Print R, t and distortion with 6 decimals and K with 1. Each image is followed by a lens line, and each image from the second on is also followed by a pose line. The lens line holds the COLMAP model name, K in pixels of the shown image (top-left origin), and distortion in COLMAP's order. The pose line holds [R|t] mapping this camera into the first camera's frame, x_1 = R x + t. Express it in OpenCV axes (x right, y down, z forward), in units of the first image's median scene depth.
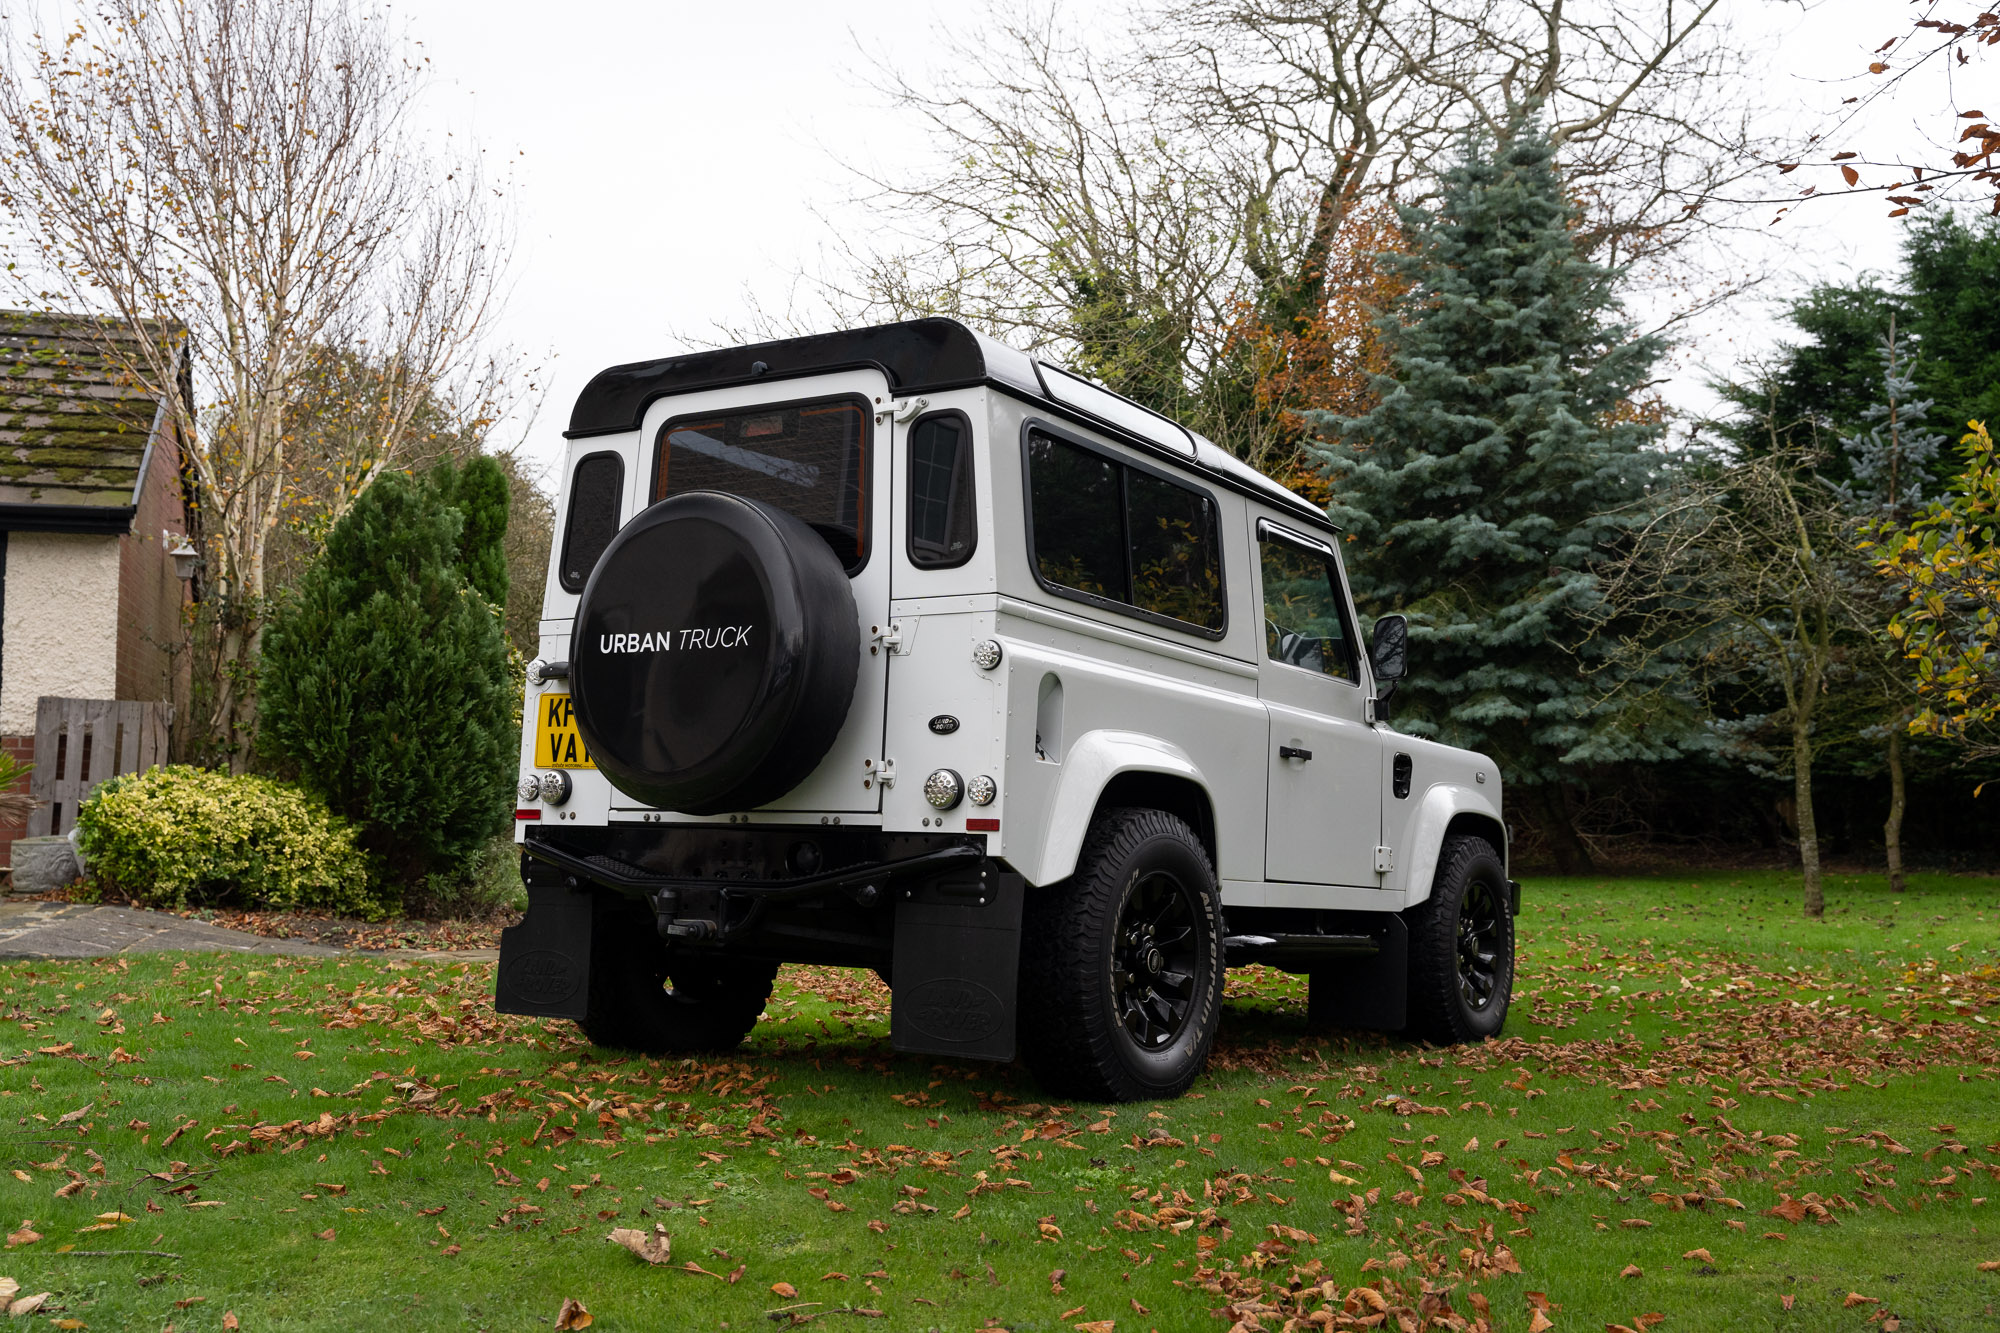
lens RADIAL K [[1983.4, 0, 1000.0], [0, 1983.4, 666.5], [0, 0, 1]] dist [0.003600, -0.000729]
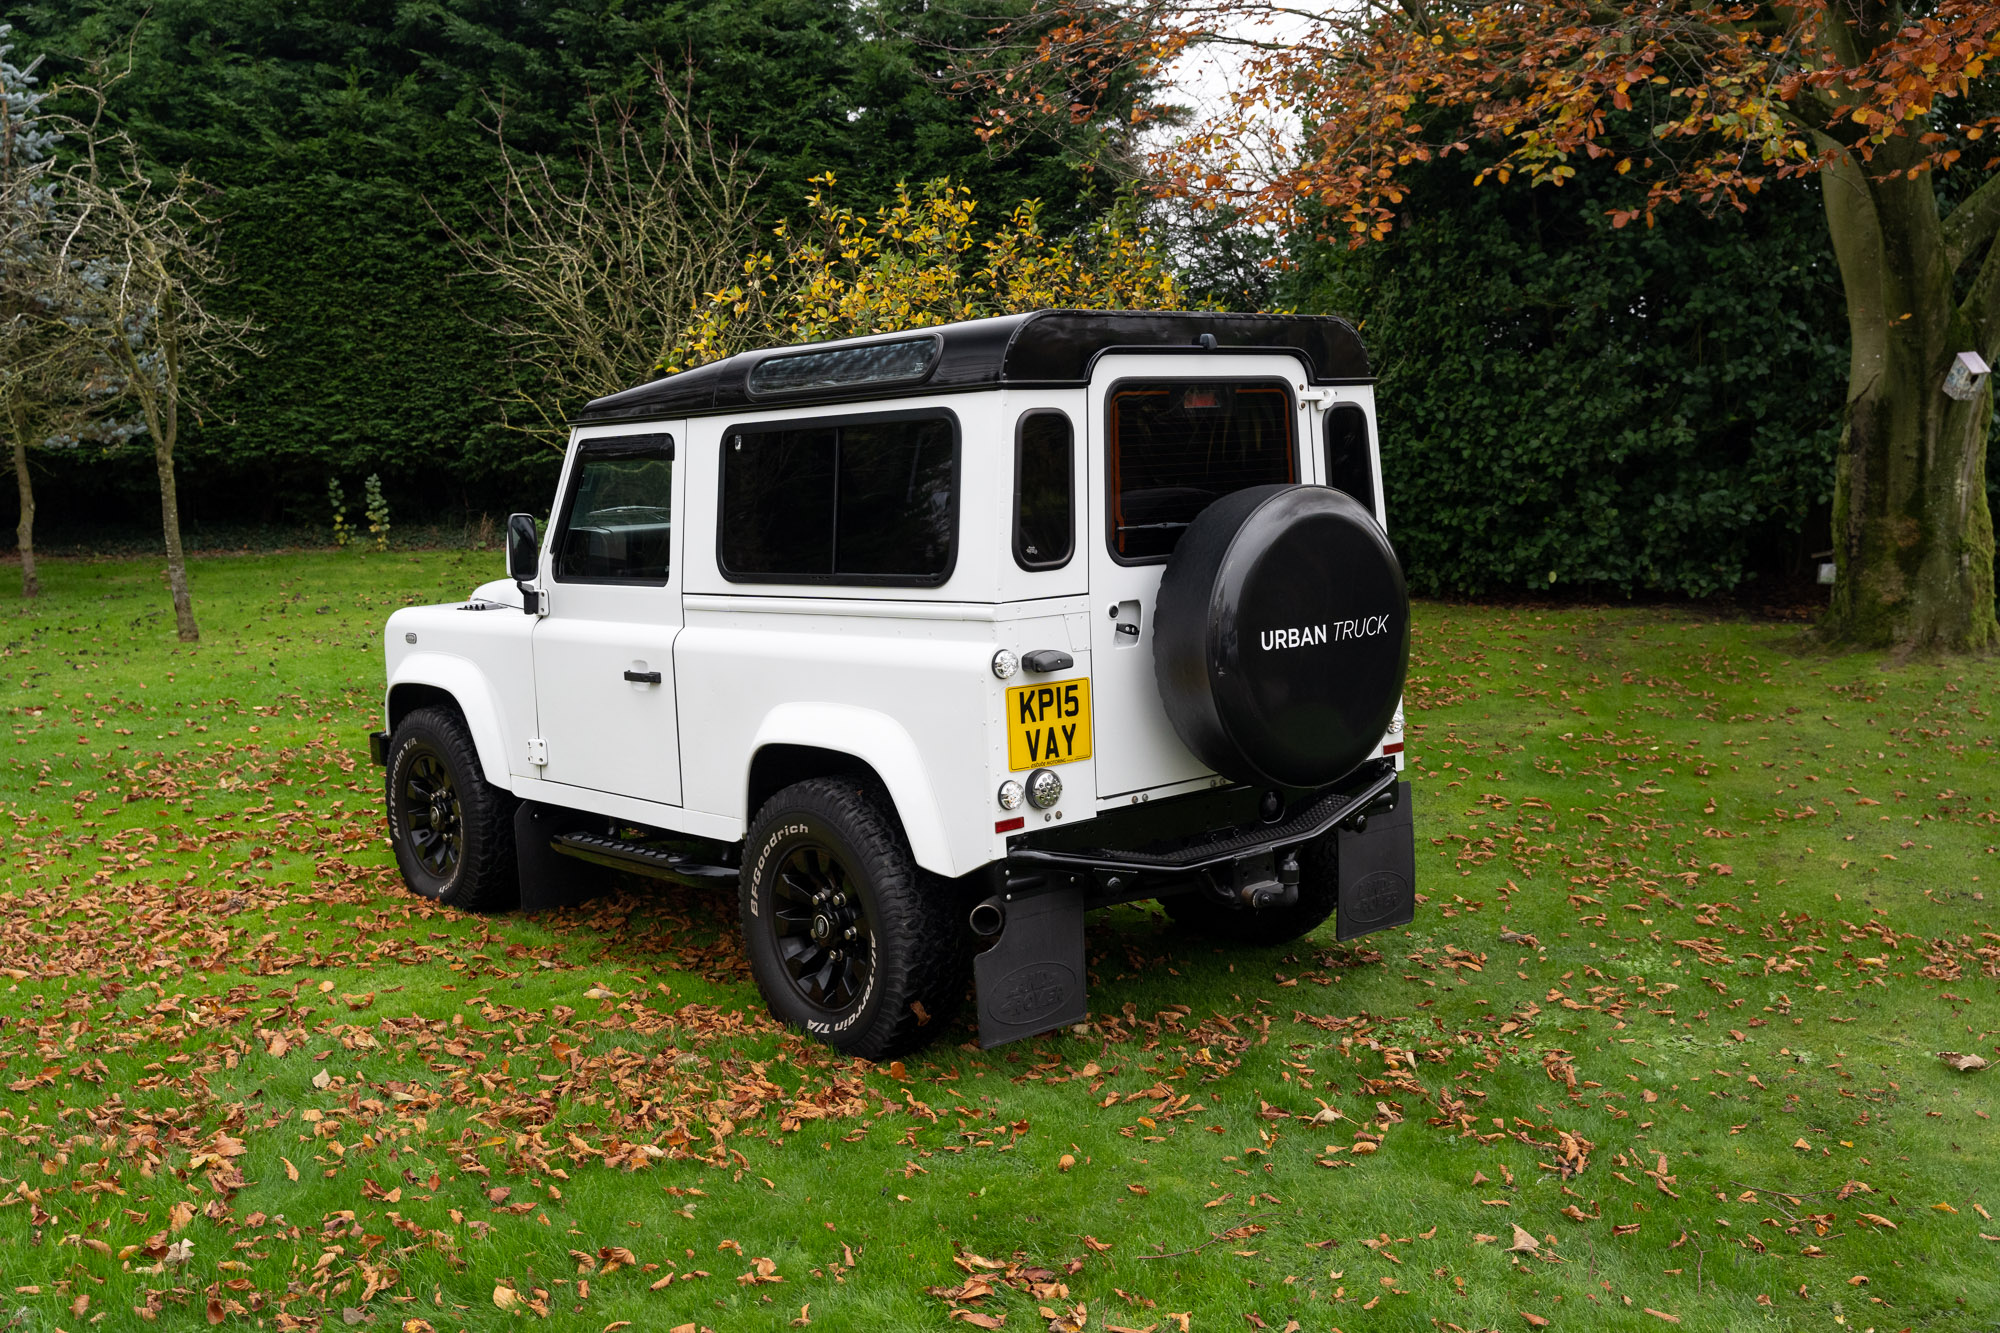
lens RADIAL K [[1947.3, 0, 1000.0], [0, 1947.3, 666.5], [0, 0, 1]] dist [-0.003108, 0.013411]
pose [[0.272744, -0.153200, 0.949811, -0.329182], [-0.055361, 0.983105, 0.174468, -0.045731], [-0.960493, -0.100167, 0.259655, 0.245399]]
